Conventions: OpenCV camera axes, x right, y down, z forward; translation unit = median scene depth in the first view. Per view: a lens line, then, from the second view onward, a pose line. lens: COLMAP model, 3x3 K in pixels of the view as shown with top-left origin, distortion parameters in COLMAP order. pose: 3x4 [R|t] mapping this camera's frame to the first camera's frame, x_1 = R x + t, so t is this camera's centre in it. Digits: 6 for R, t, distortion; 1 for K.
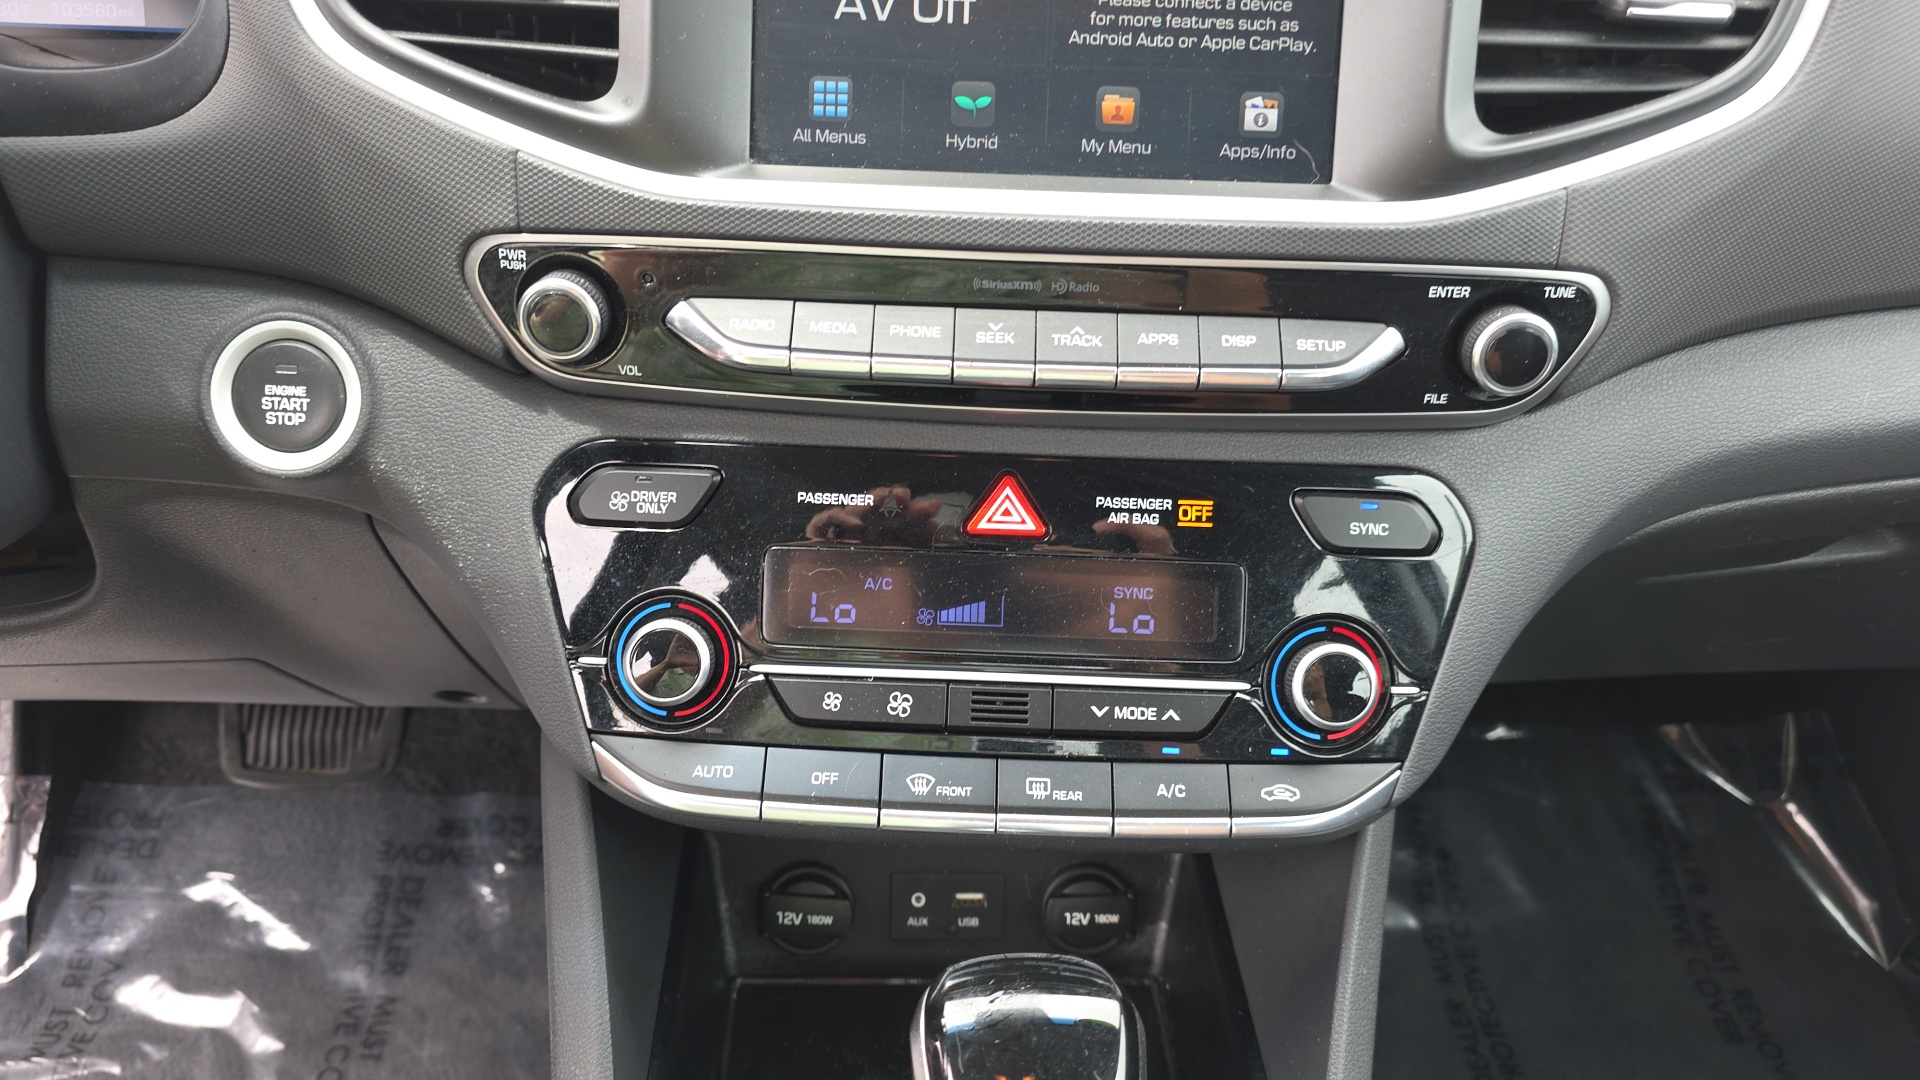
lens RADIAL K [[1335.0, 0, 959.9], [0, 1335.0, 555.4], [0, 0, 1]] dist [0.057685, -0.104196]
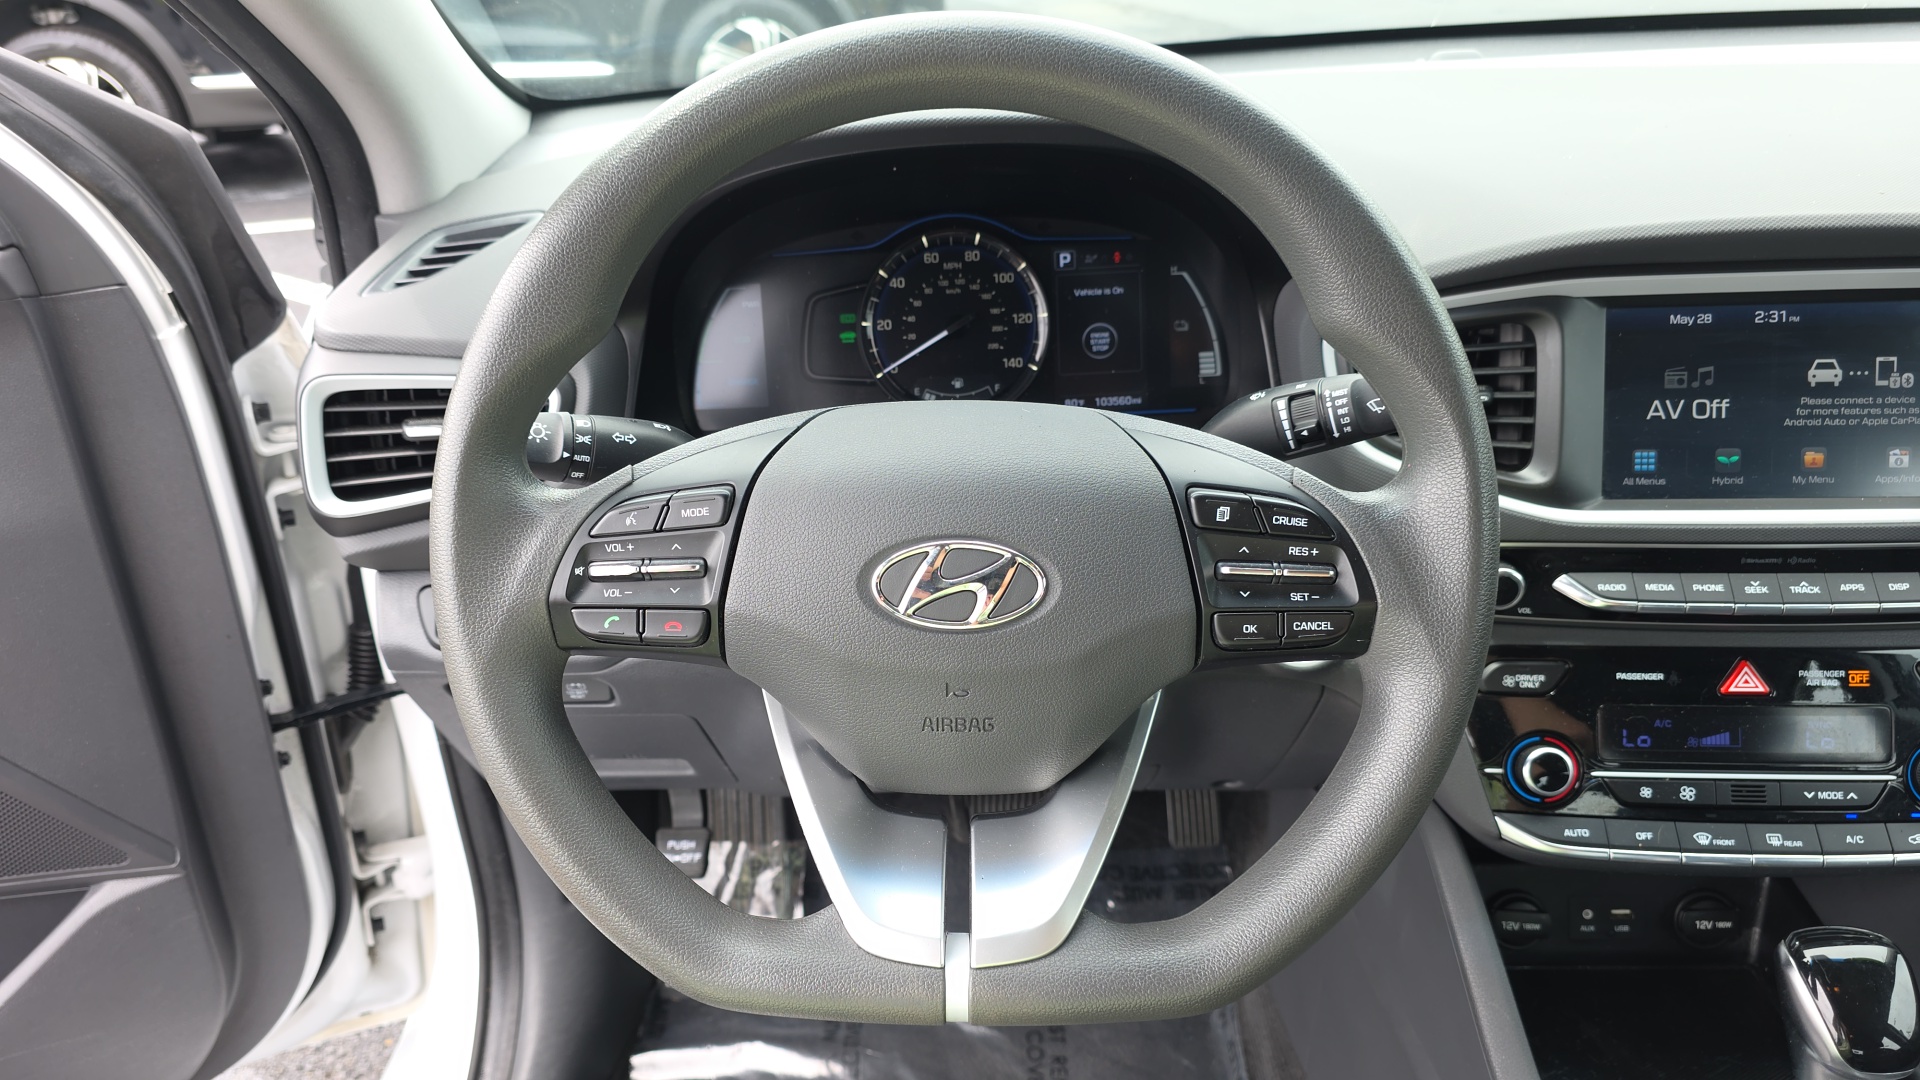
lens RADIAL K [[1317.7, 0, 937.1], [0, 1317.7, 552.3], [0, 0, 1]] dist [0.043078, -0.053401]
pose [[0.992364, -0.042432, -0.115811, -0.847797], [0.037419, 0.998281, -0.045118, -0.170532], [0.117527, 0.040440, 0.992246, -0.903422]]
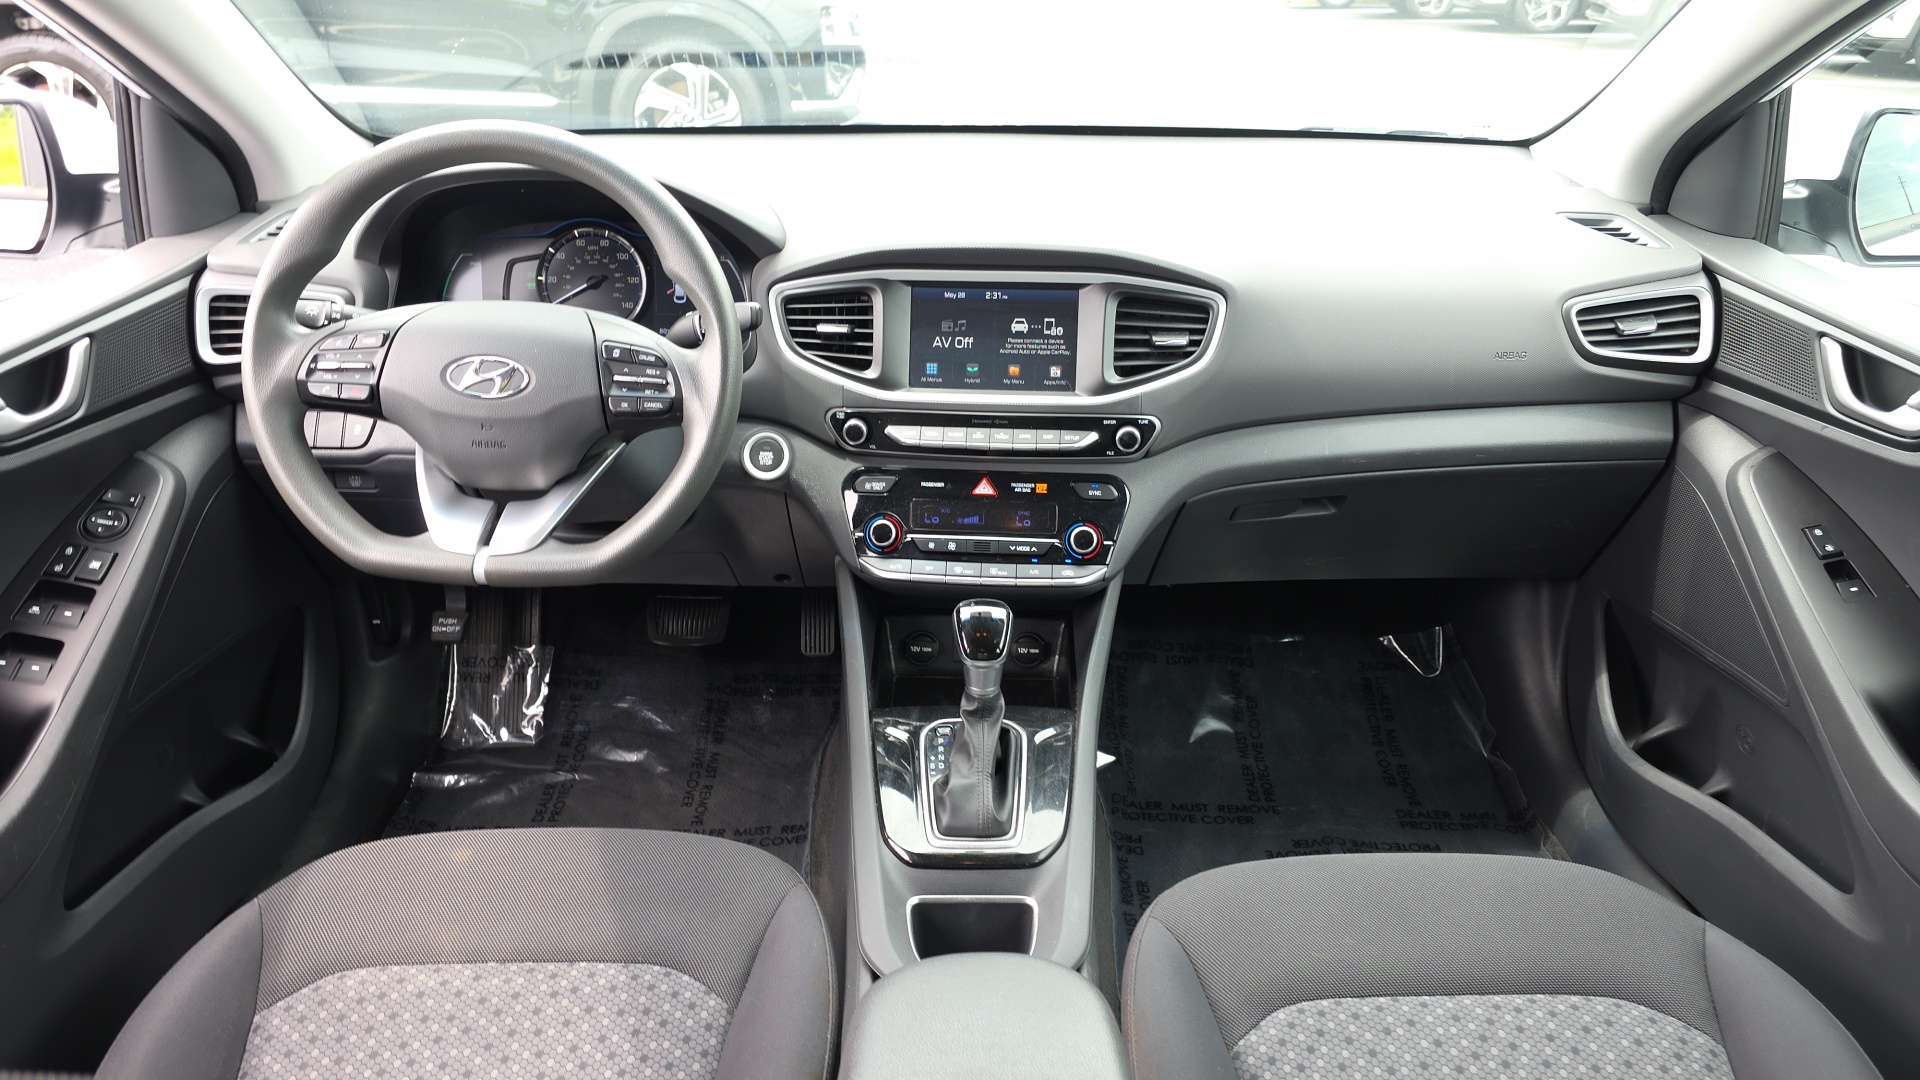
lens RADIAL K [[1309.0, 0, 963.1], [0, 1309.0, 516.8], [0, 0, 1]] dist [0.116470, -0.167065]
pose [[0.997529, -0.004786, -0.070099, 0.220549], [-0.001599, 0.995872, -0.090755, 0.349312], [0.070244, 0.090643, 0.993403, -2.327850]]
